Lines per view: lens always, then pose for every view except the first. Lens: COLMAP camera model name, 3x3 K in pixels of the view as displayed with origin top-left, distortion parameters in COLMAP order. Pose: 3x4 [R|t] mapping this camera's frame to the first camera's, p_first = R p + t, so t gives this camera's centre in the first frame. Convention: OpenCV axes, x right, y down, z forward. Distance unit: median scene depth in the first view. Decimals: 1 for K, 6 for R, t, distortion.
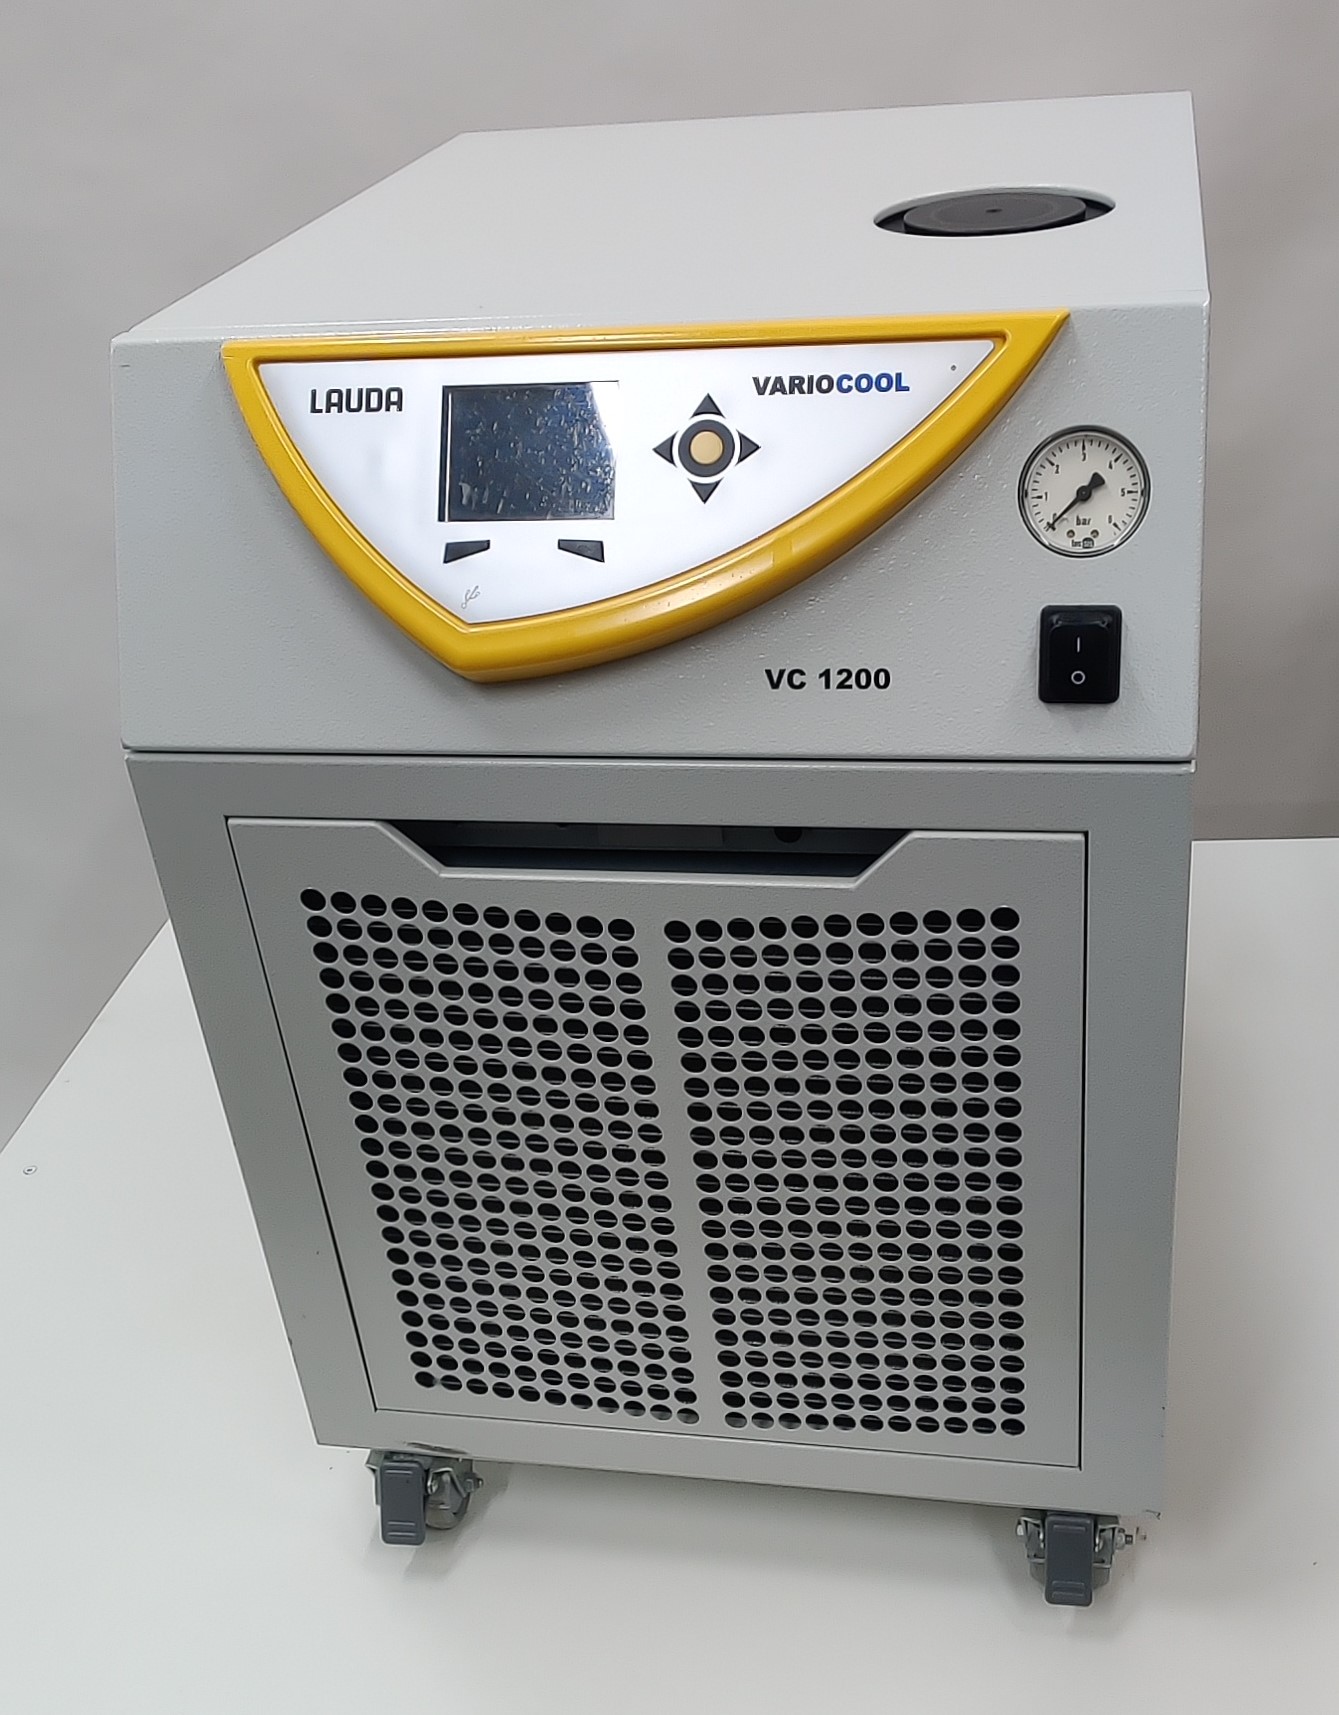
lens RADIAL K [[1372.7, 0, 669.5], [0, 1372.7, 857.5], [0, 0, 1]] dist [0.026308, -0.001009]
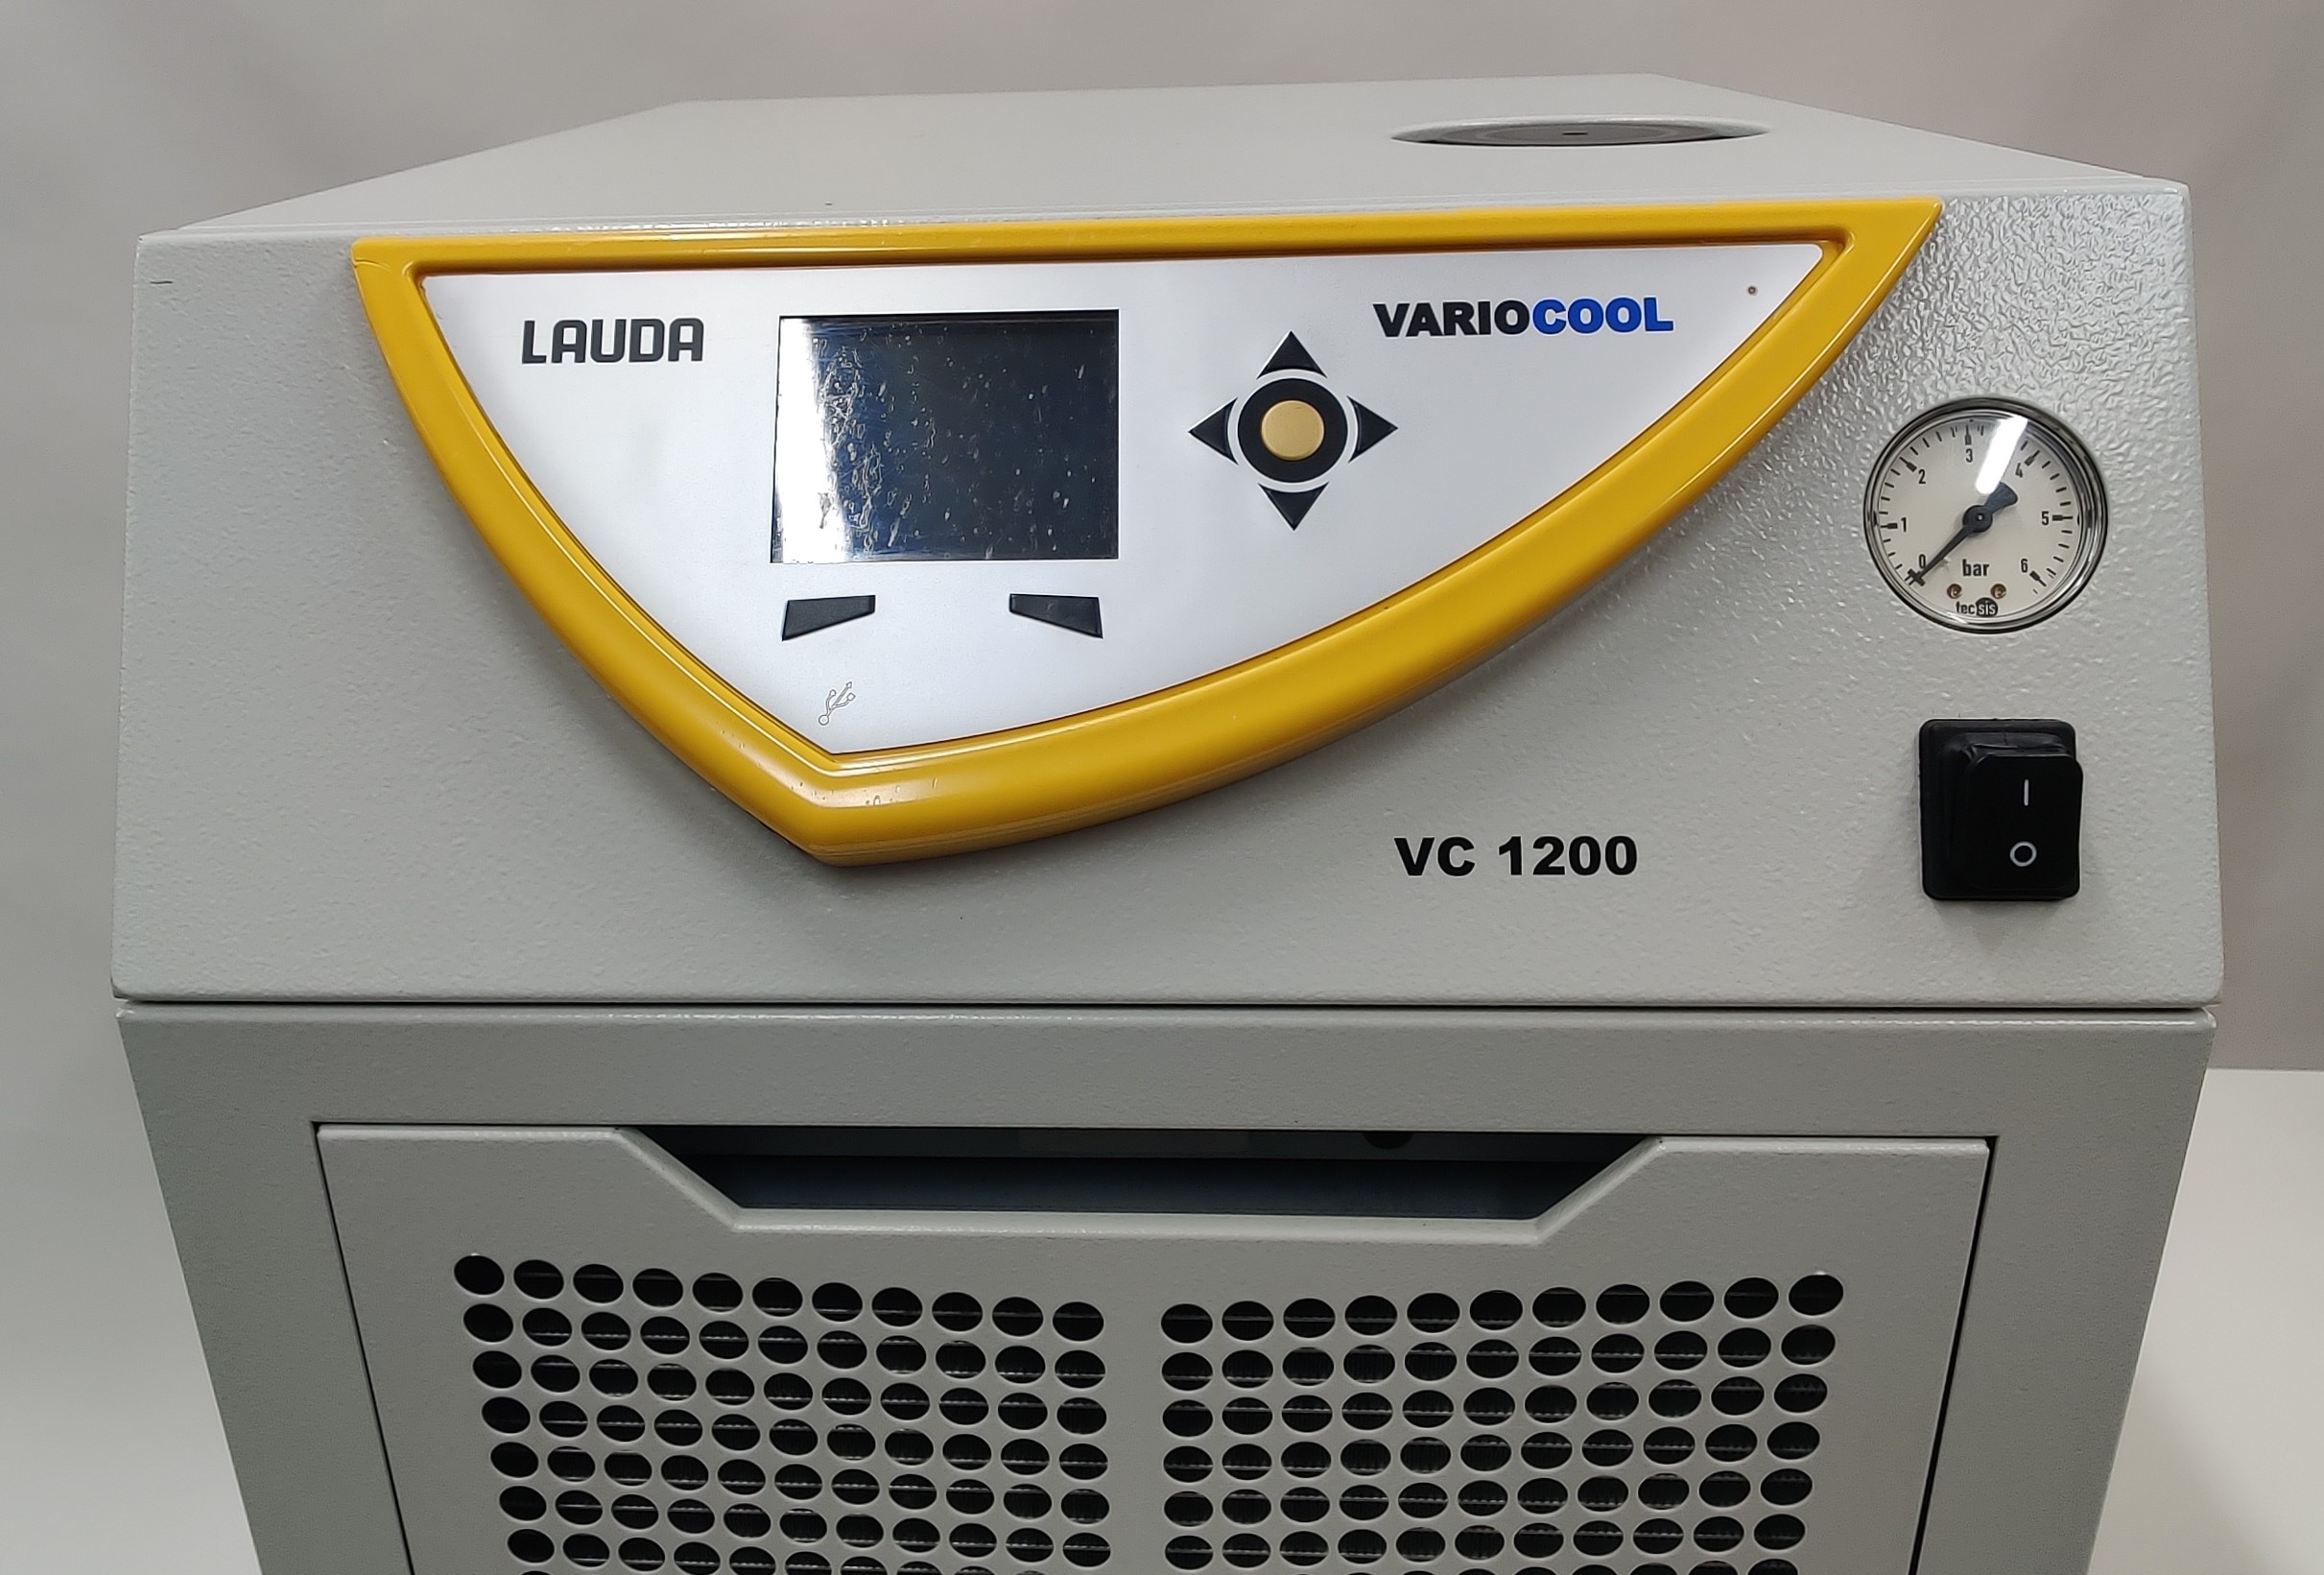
lens RADIAL K [[1946.8, 0, 1162.0], [0, 1946.8, 787.5], [0, 0, 1]] dist [0.021959, -0.018861]
pose [[0.994599, -0.003409, 0.103736, -0.098323], [0.018877, 0.988732, -0.148500, -0.047439], [-0.102060, 0.149656, 0.983456, 0.273572]]
